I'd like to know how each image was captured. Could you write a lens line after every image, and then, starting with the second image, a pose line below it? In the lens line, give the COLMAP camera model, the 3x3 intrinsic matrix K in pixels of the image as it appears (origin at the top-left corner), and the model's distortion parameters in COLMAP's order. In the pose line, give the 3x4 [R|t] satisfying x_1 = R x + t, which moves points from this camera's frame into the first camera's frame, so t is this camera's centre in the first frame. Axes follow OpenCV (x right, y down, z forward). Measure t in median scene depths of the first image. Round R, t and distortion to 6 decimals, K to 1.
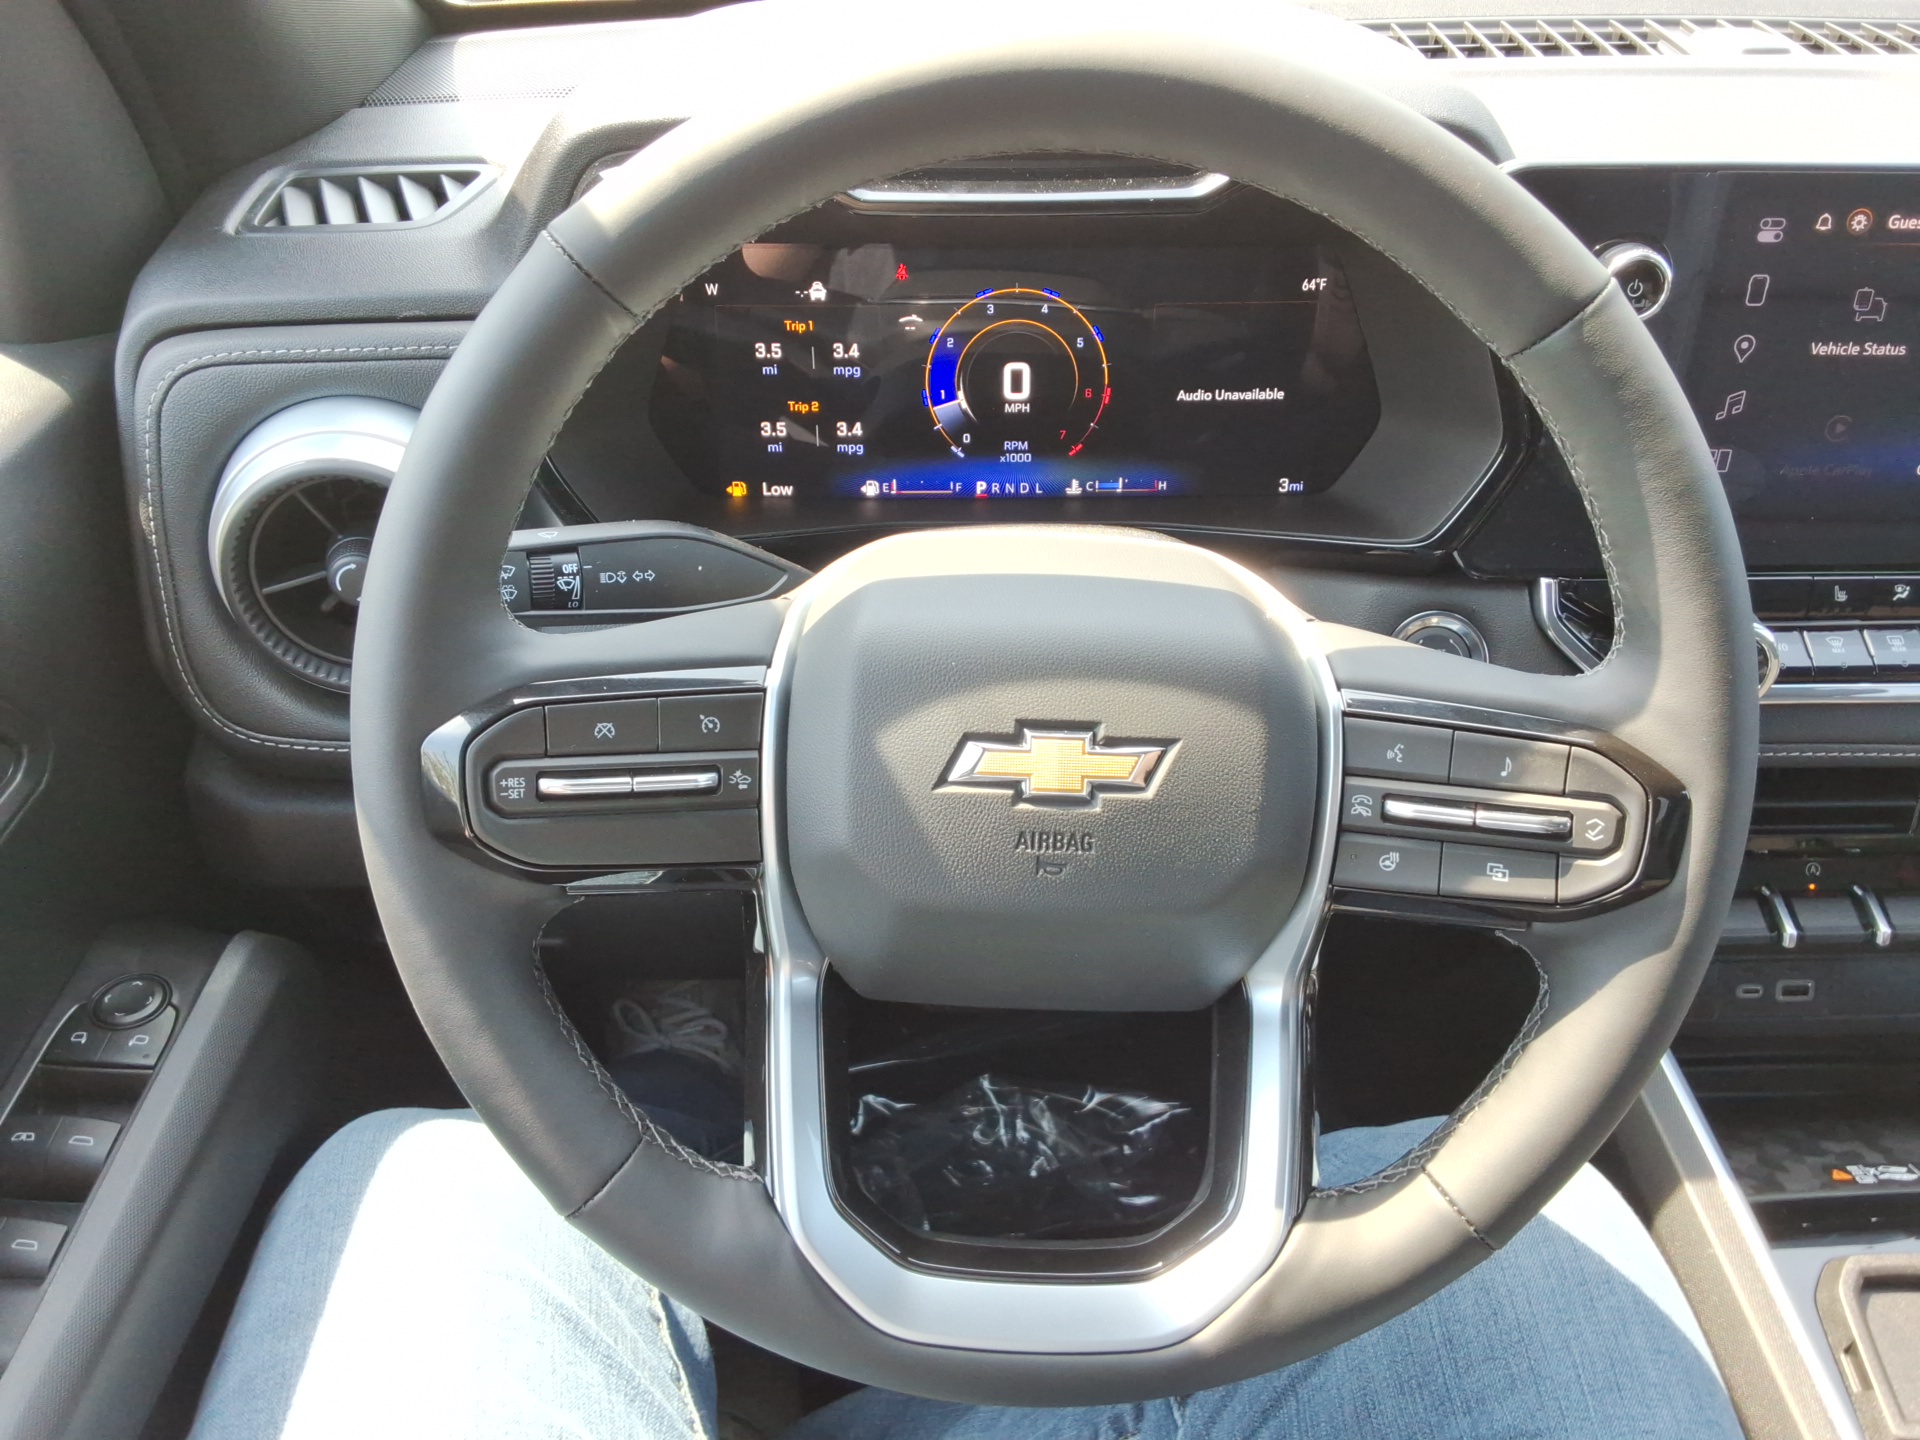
lens RADIAL K [[1541.9, 0, 980.0], [0, 1541.9, 701.3], [0, 0, 1]] dist [0.101428, -0.146883]
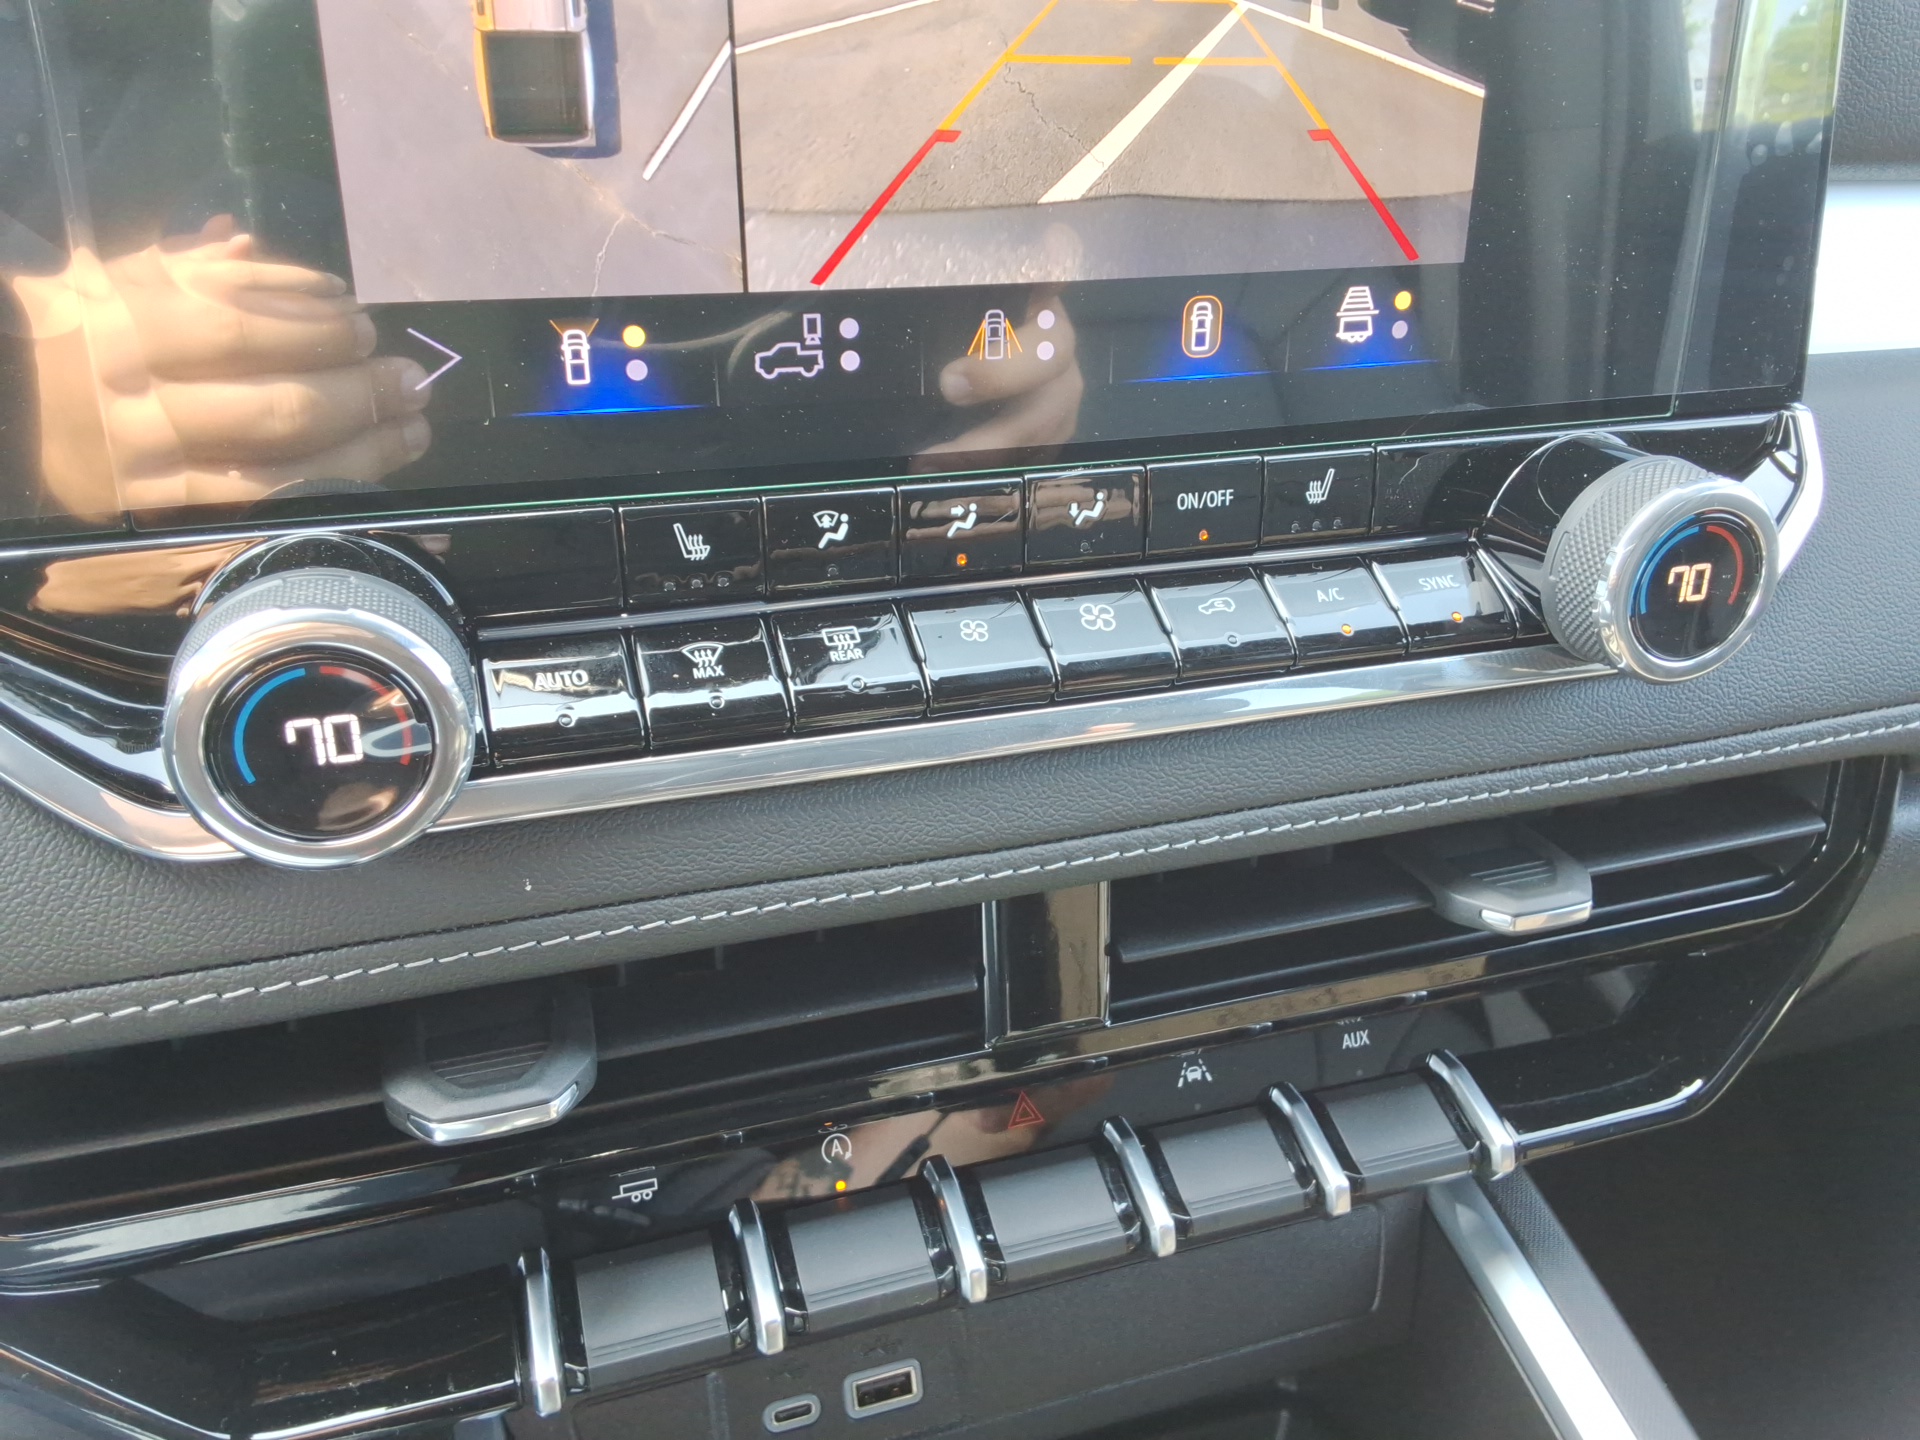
lens RADIAL K [[1541.9, 0, 979.1], [0, 1541.9, 705.1], [0, 0, 1]] dist [0.101428, -0.146883]
pose [[0.955568, -0.111223, 0.272982, 0.503172], [0.136354, 0.987830, -0.074827, 0.017890], [-0.261337, 0.108724, 0.959105, 0.578472]]
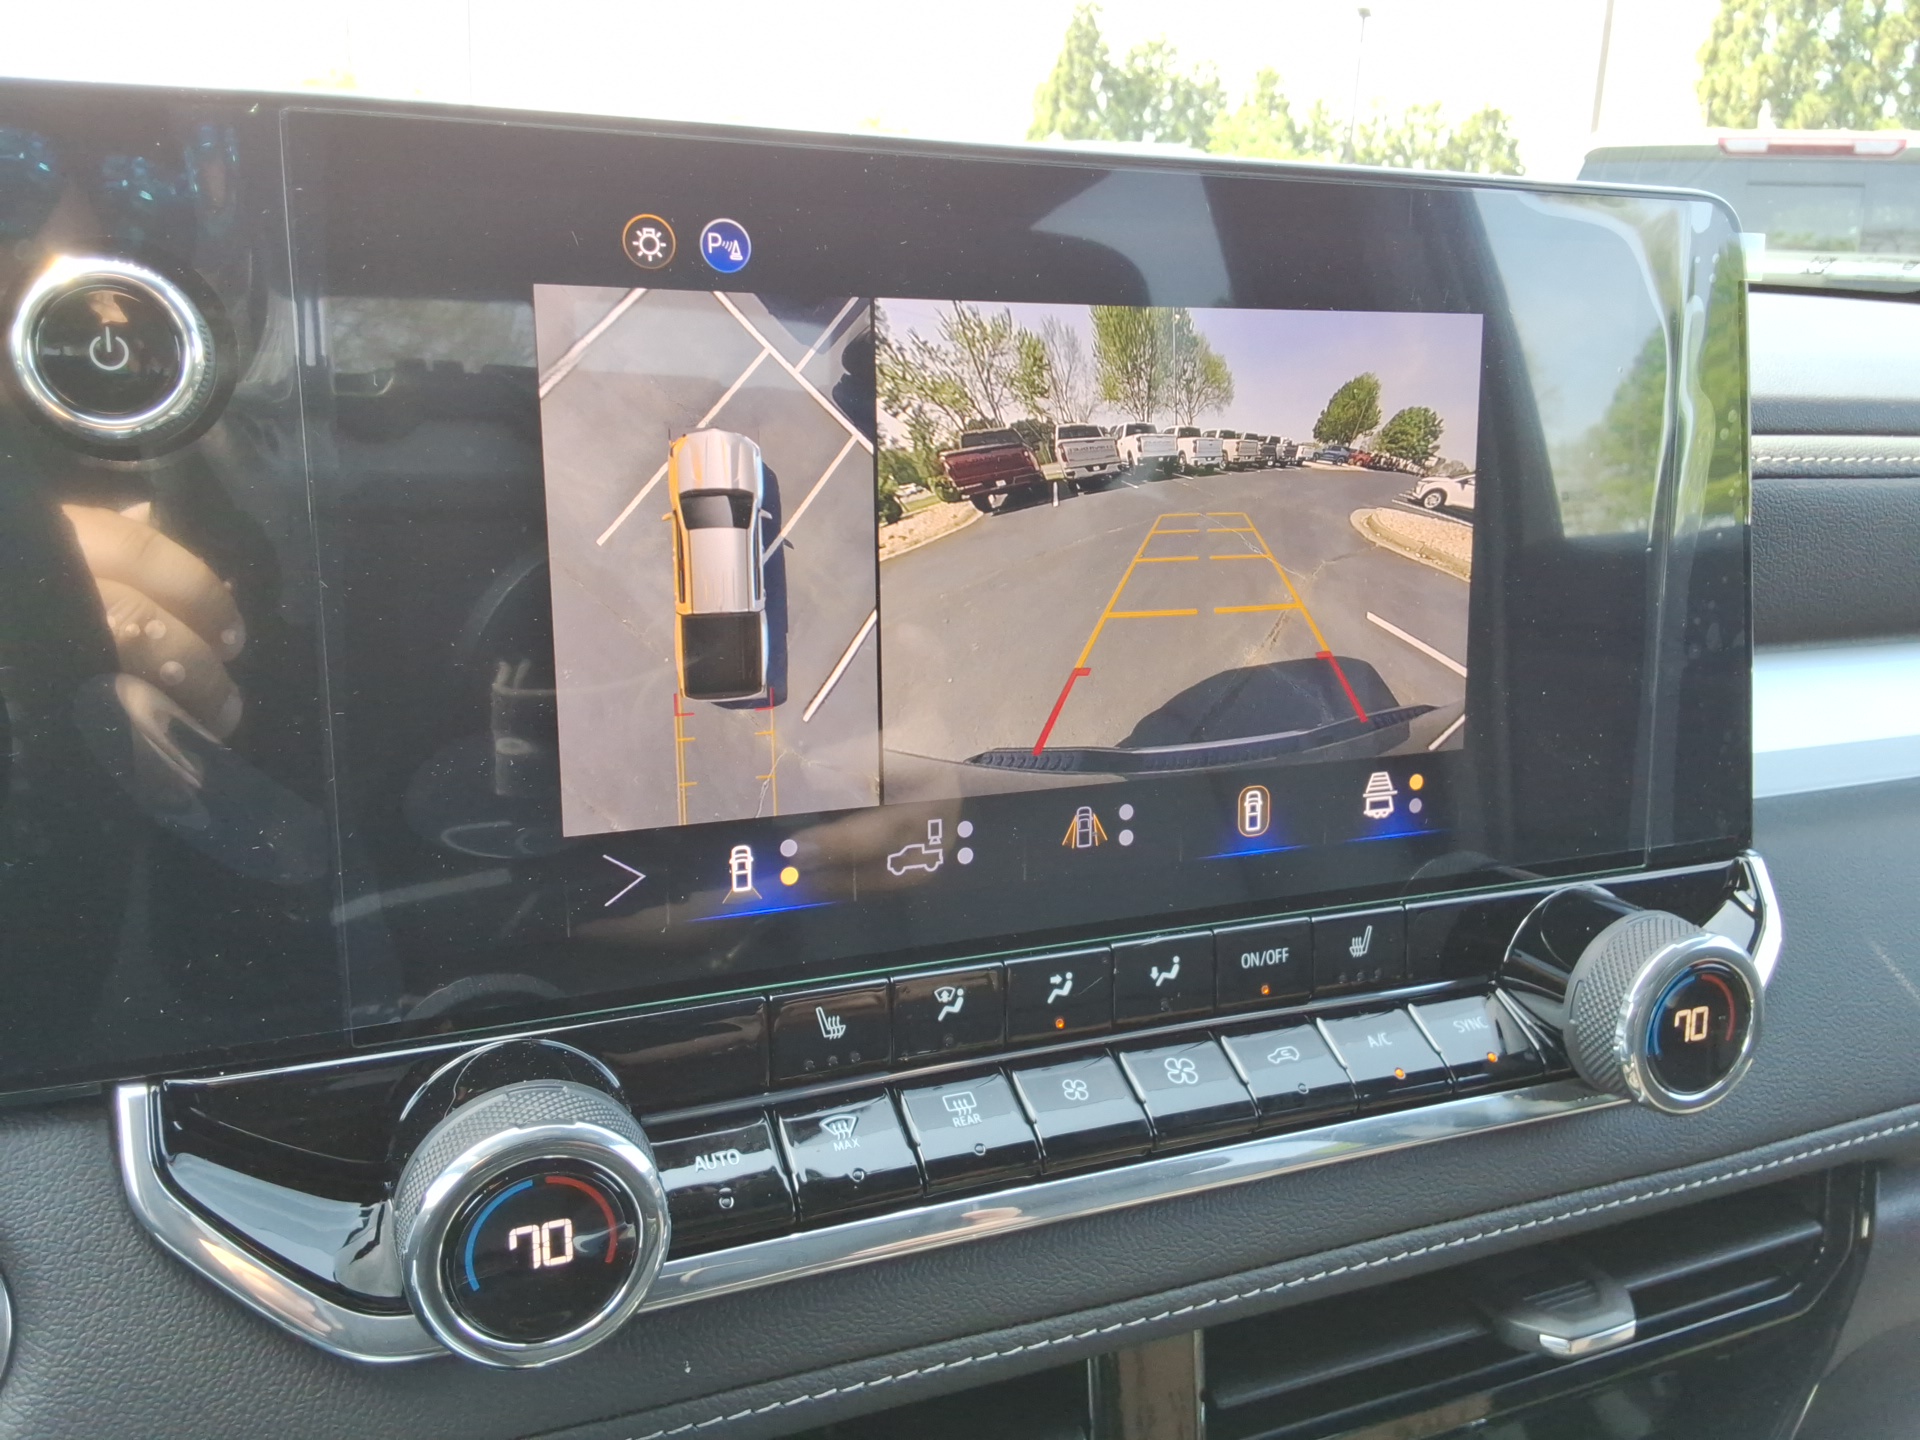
lens RADIAL K [[1541.9, 0, 975.9], [0, 1541.9, 692.3], [0, 0, 1]] dist [0.101428, -0.146883]
pose [[0.935371, -0.064486, 0.347739, 0.432065], [0.171842, 0.942239, -0.287499, -0.019822], [-0.309114, 0.328675, 0.892425, 0.530596]]
